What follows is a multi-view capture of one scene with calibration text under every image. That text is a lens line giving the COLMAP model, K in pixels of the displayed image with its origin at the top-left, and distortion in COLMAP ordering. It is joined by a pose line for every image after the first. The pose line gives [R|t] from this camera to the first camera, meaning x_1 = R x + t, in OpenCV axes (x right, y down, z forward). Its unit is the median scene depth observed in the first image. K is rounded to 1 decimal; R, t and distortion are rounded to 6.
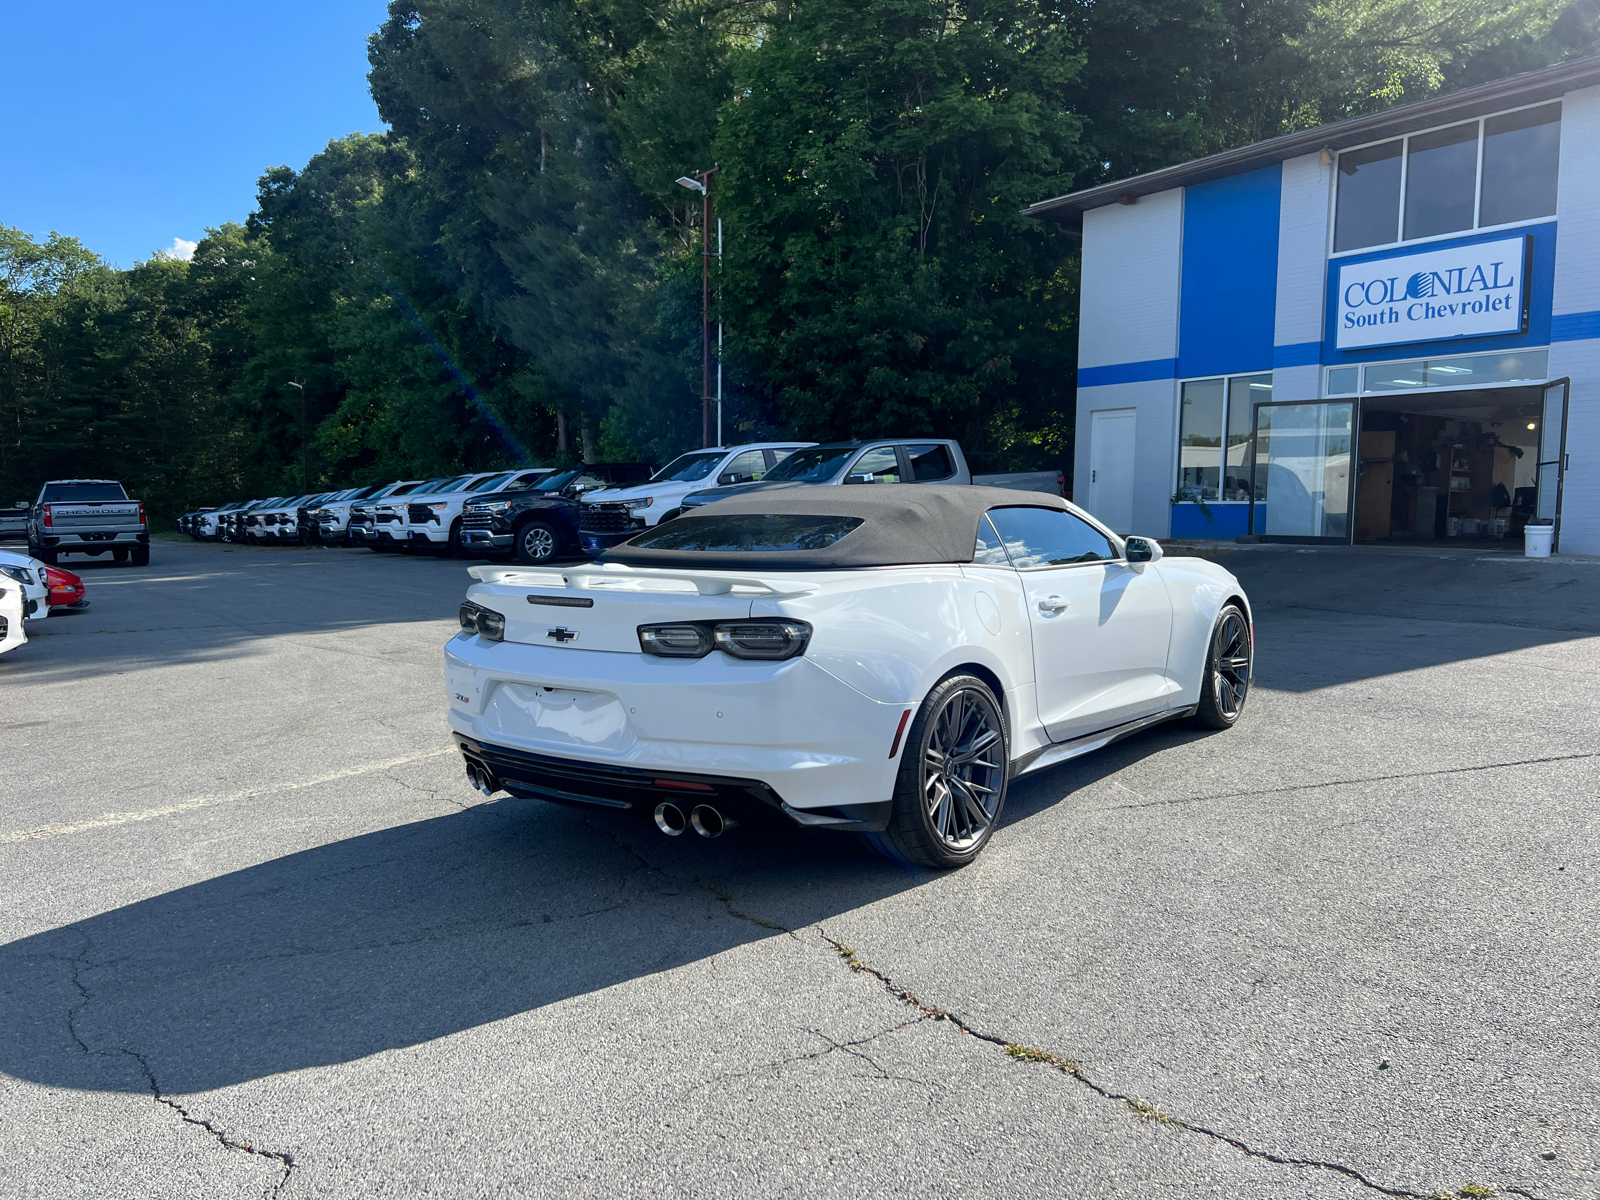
lens RADIAL K [[1204.5, 0, 799.8], [0, 1204.5, 606.4], [0, 0, 1]] dist [0.048039, -0.051774]
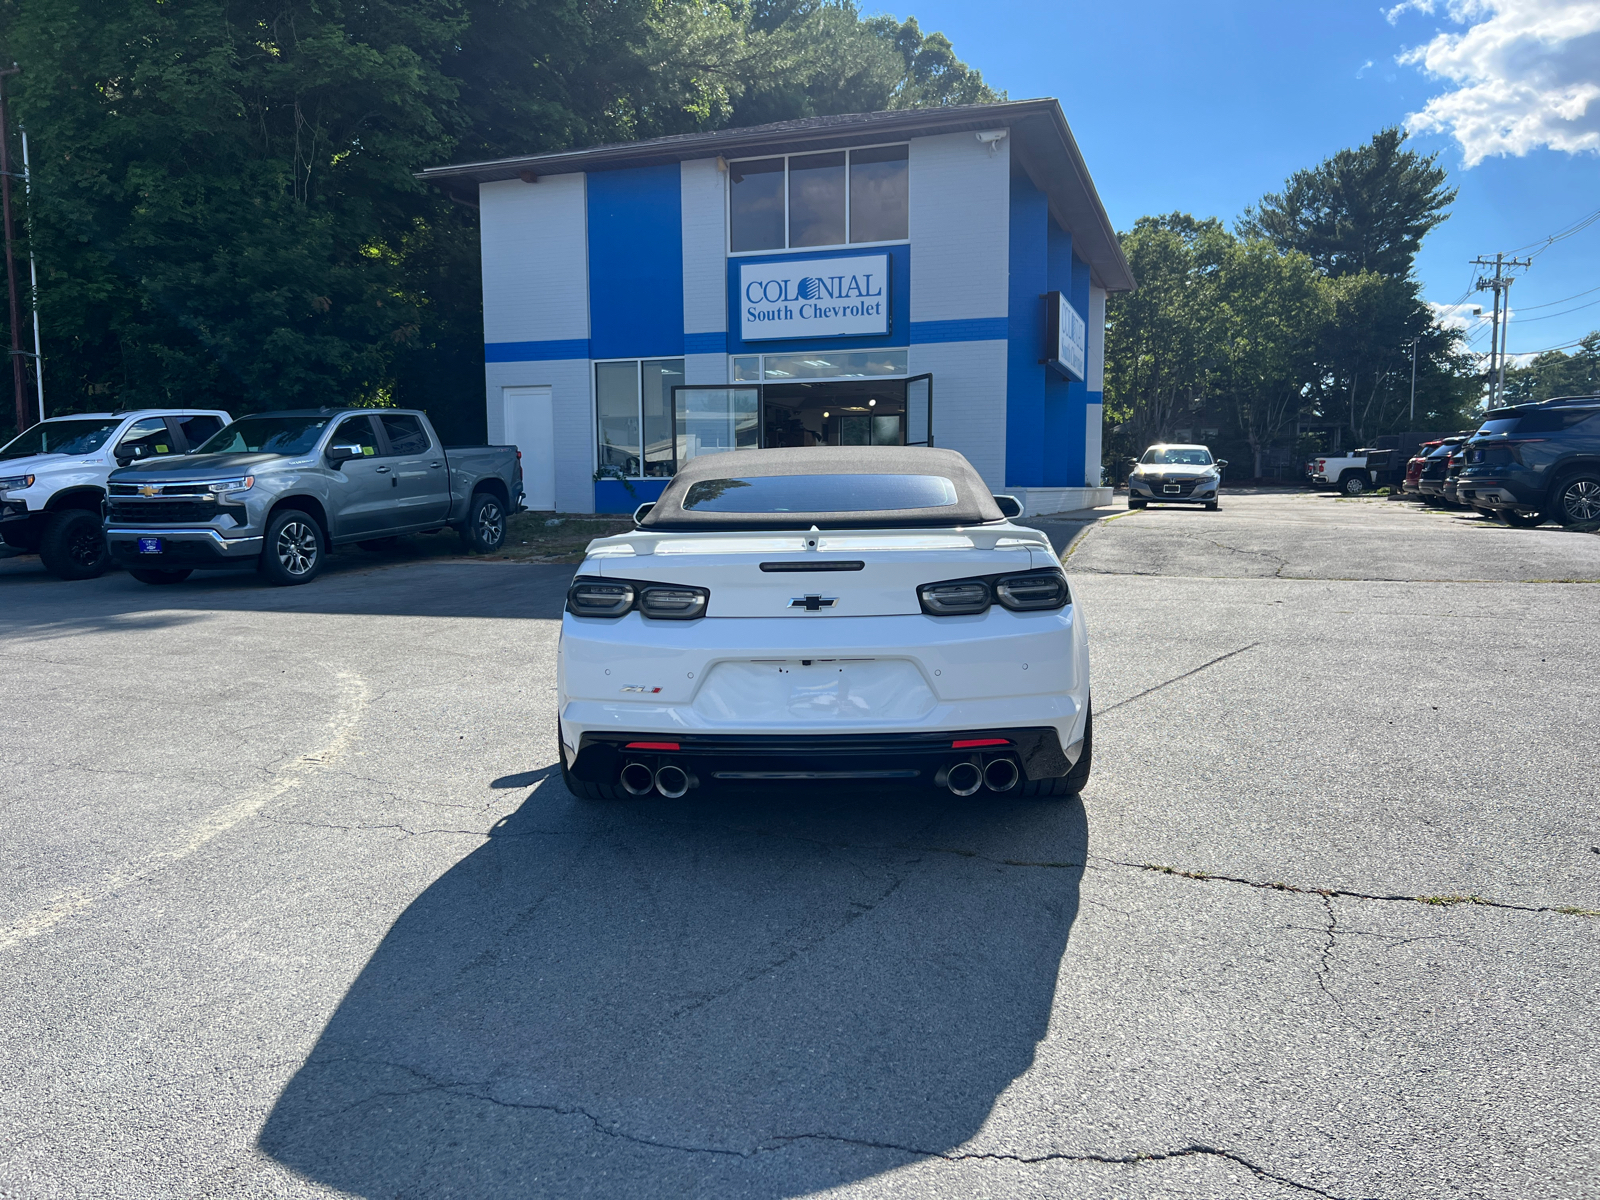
lens RADIAL K [[1204.5, 0, 795.9], [0, 1204.5, 596.7], [0, 0, 1]] dist [0.048039, -0.051774]
pose [[0.821804, -0.065364, 0.566008, -0.161014], [0.061028, 0.997781, 0.026619, -0.001399], [-0.566492, 0.012667, 0.823970, 0.055668]]
